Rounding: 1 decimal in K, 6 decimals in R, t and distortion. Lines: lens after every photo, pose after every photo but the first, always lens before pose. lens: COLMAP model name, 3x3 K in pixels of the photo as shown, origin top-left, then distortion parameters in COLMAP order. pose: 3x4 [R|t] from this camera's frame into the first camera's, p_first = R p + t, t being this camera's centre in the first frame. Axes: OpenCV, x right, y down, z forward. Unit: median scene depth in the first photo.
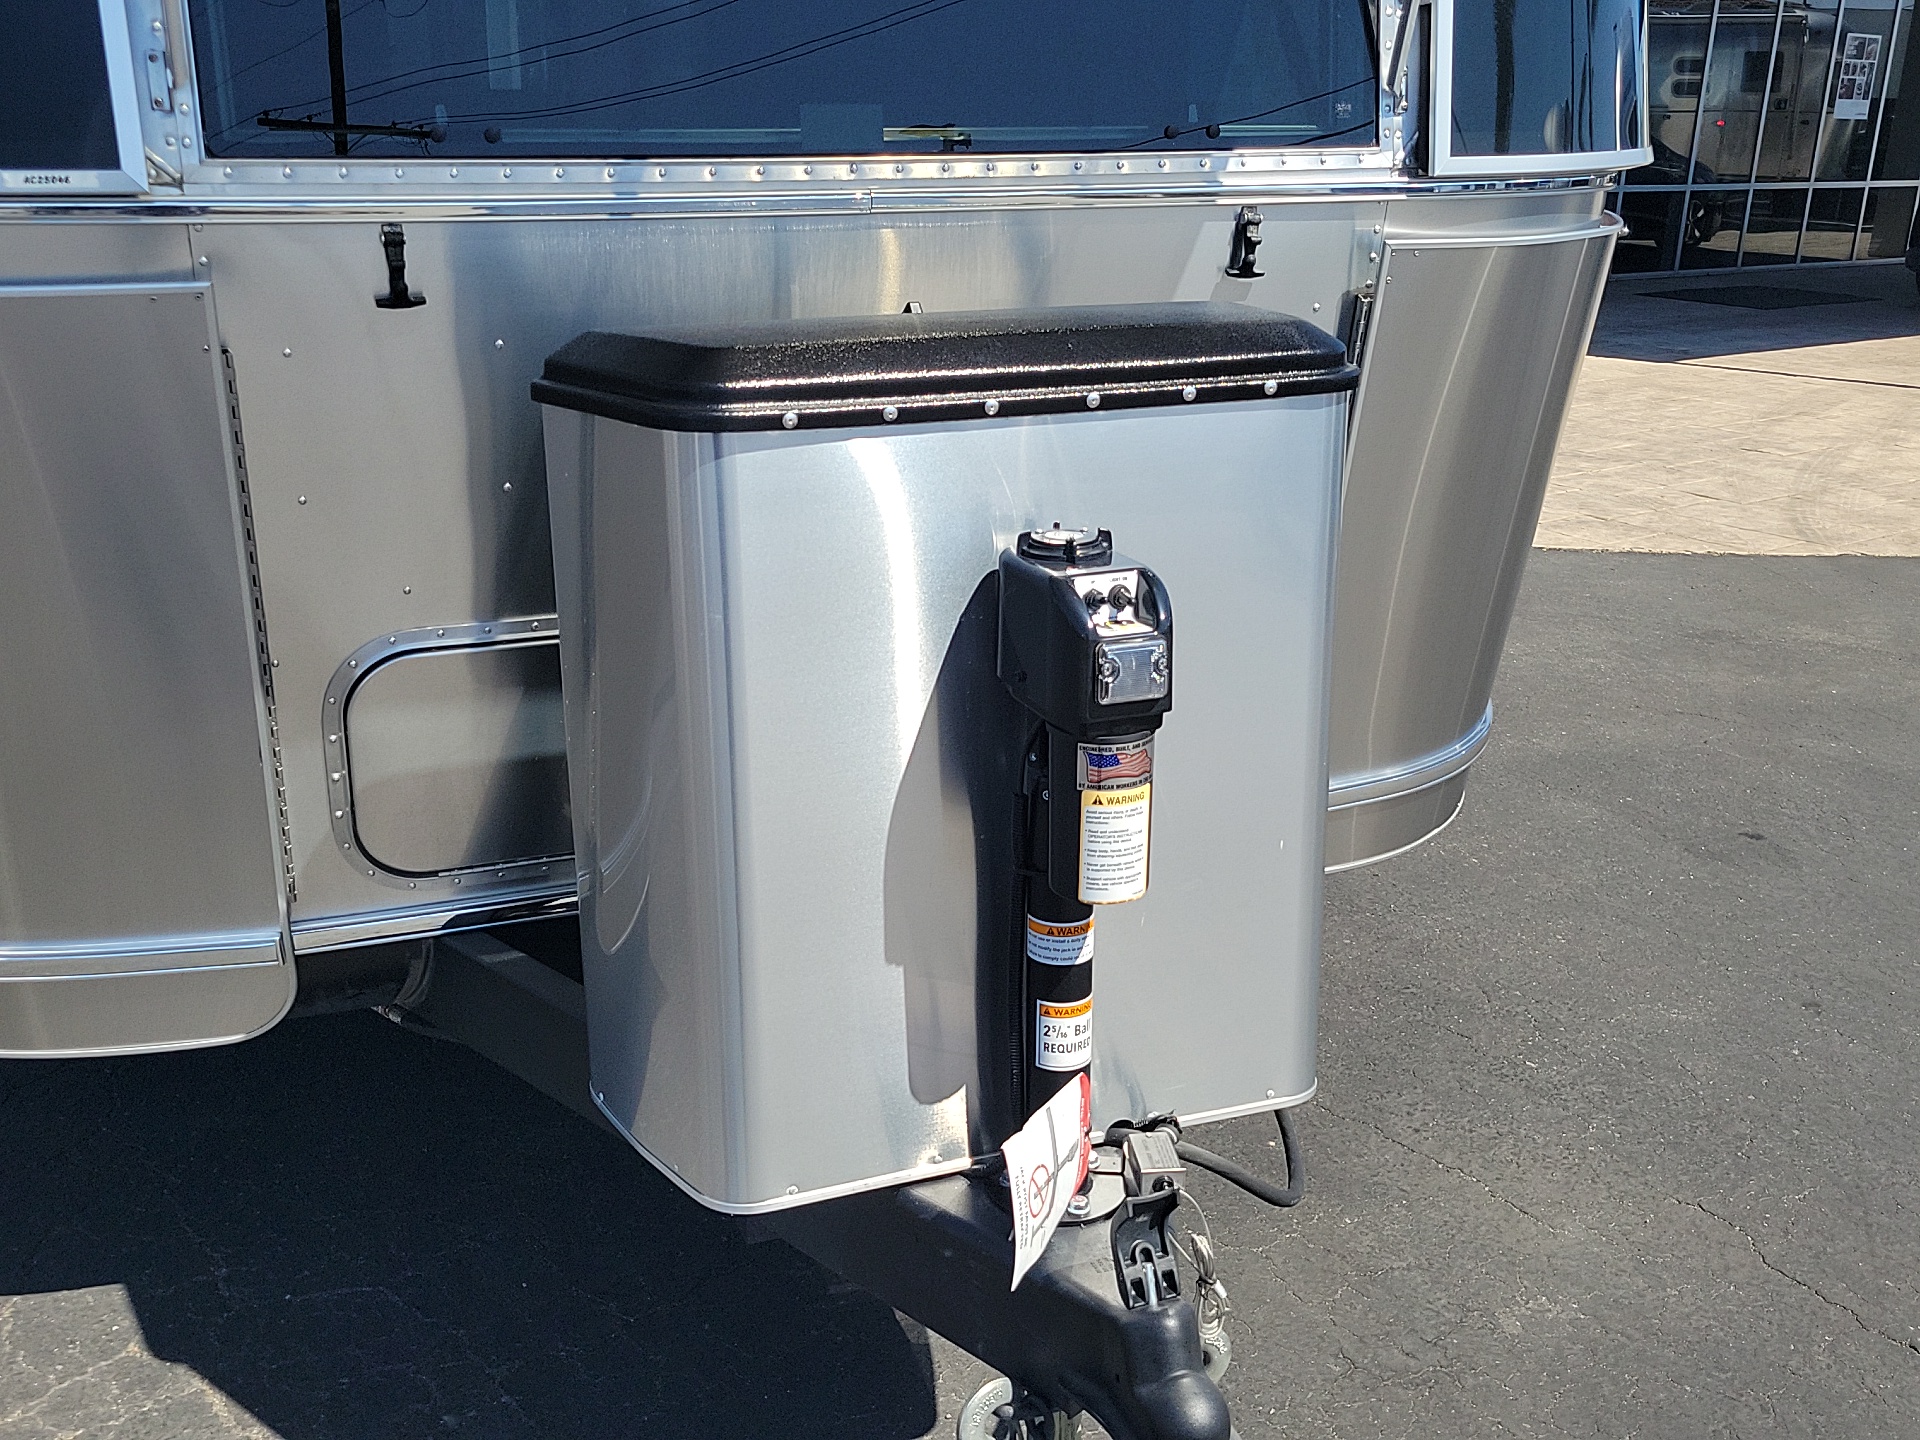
lens RADIAL K [[1894.6, 0, 960.0], [0, 1894.6, 720.0], [0, 0, 1]] dist [0.051301, -0.019667]
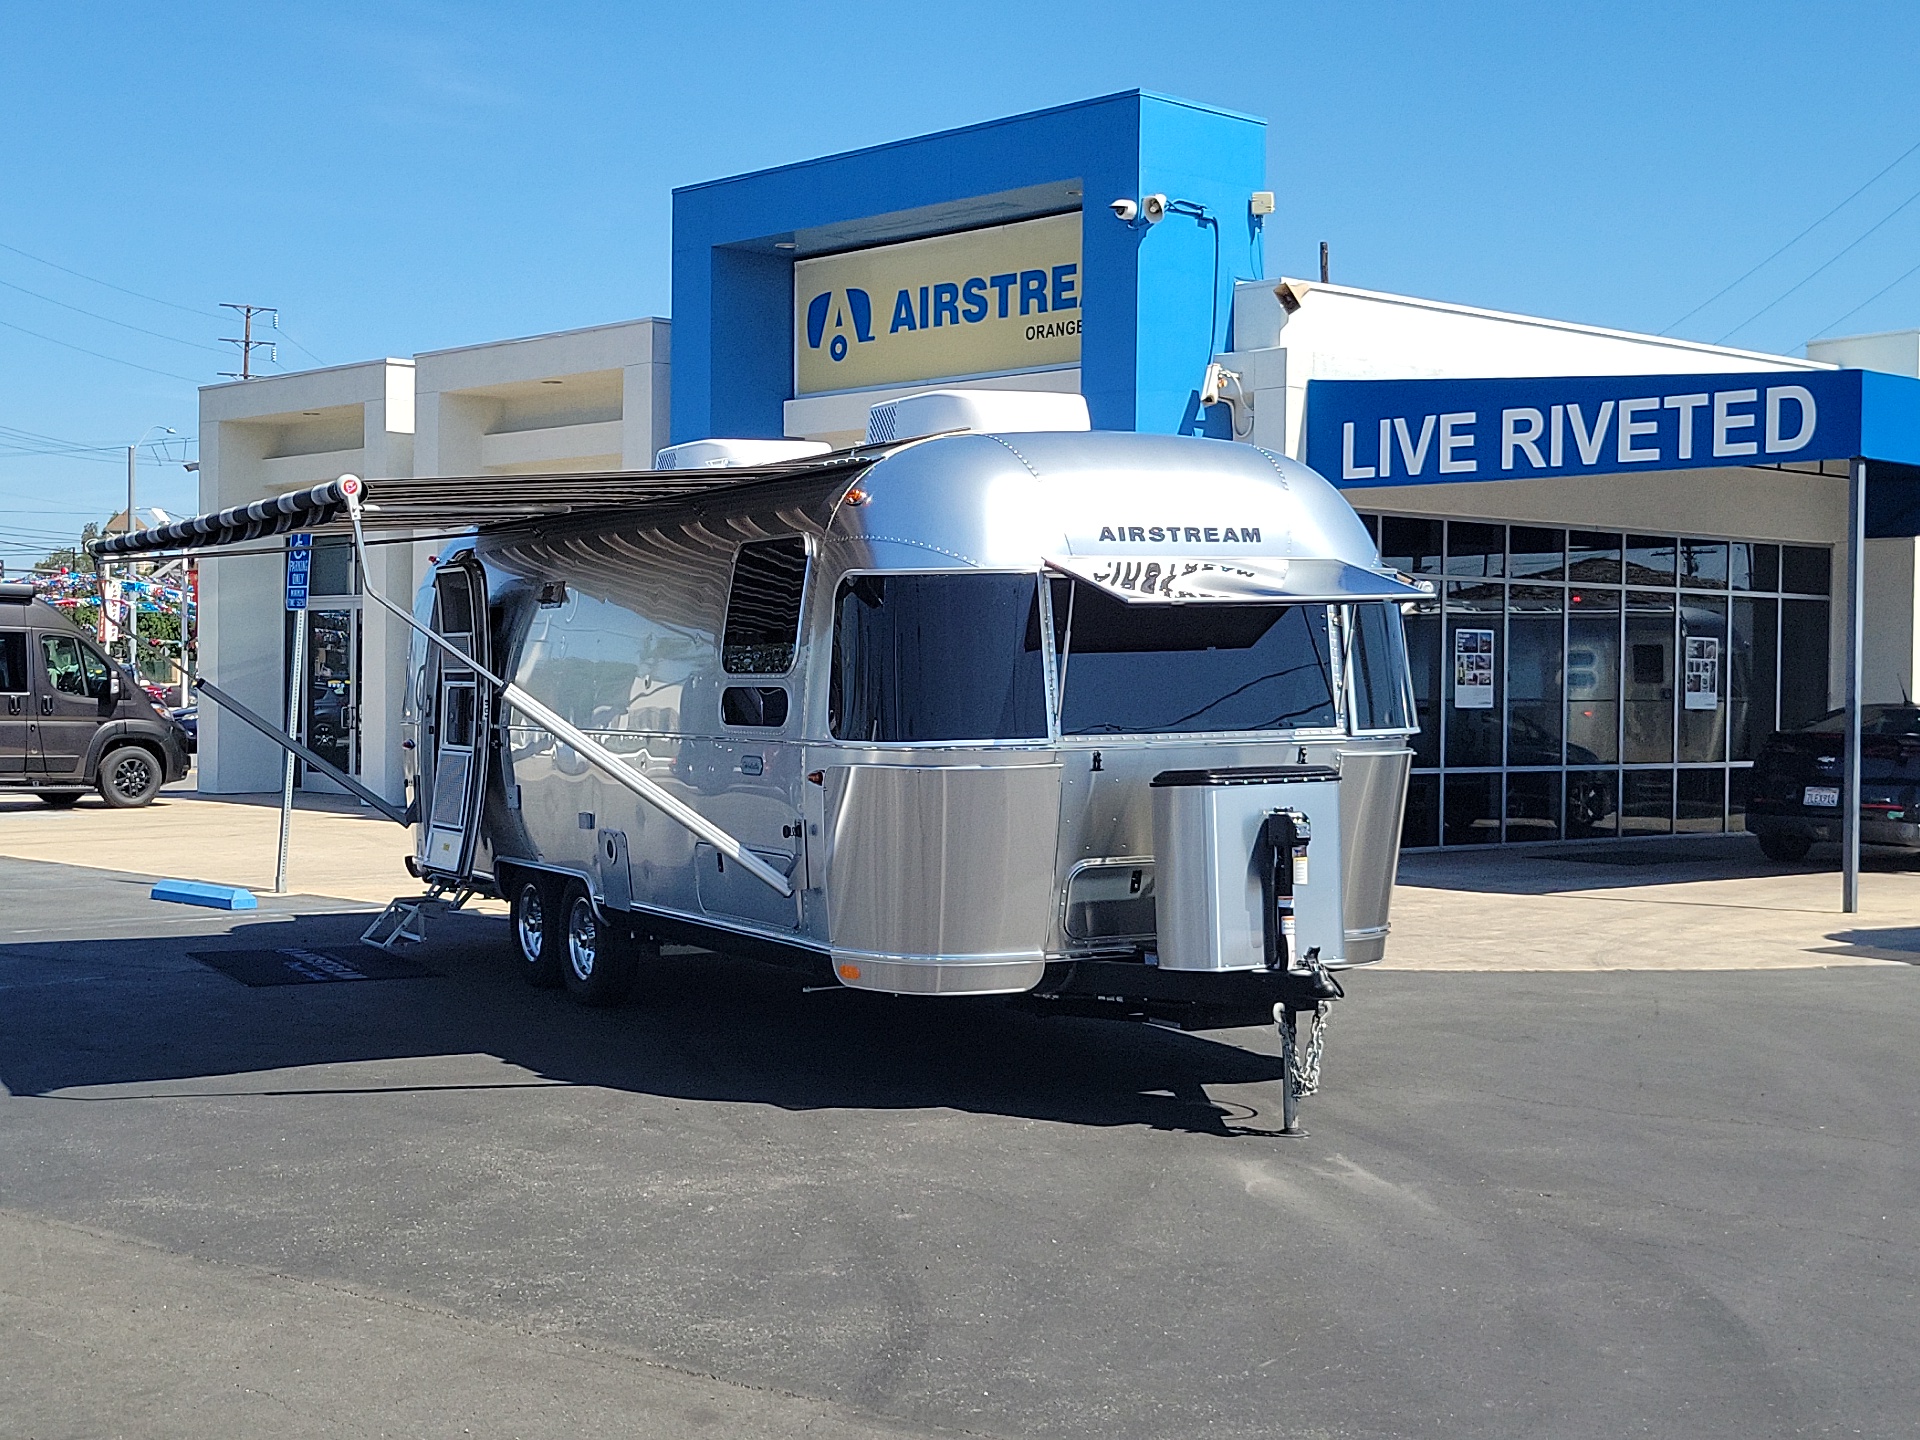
lens RADIAL K [[1894.6, 0, 960.0], [0, 1894.6, 720.0], [0, 0, 1]] dist [0.051301, -0.019667]
pose [[0.999083, -0.016877, 0.039356, -0.600476], [0.027880, 0.953947, -0.298676, 0.698126], [-0.032503, 0.299500, 0.953543, -2.274570]]
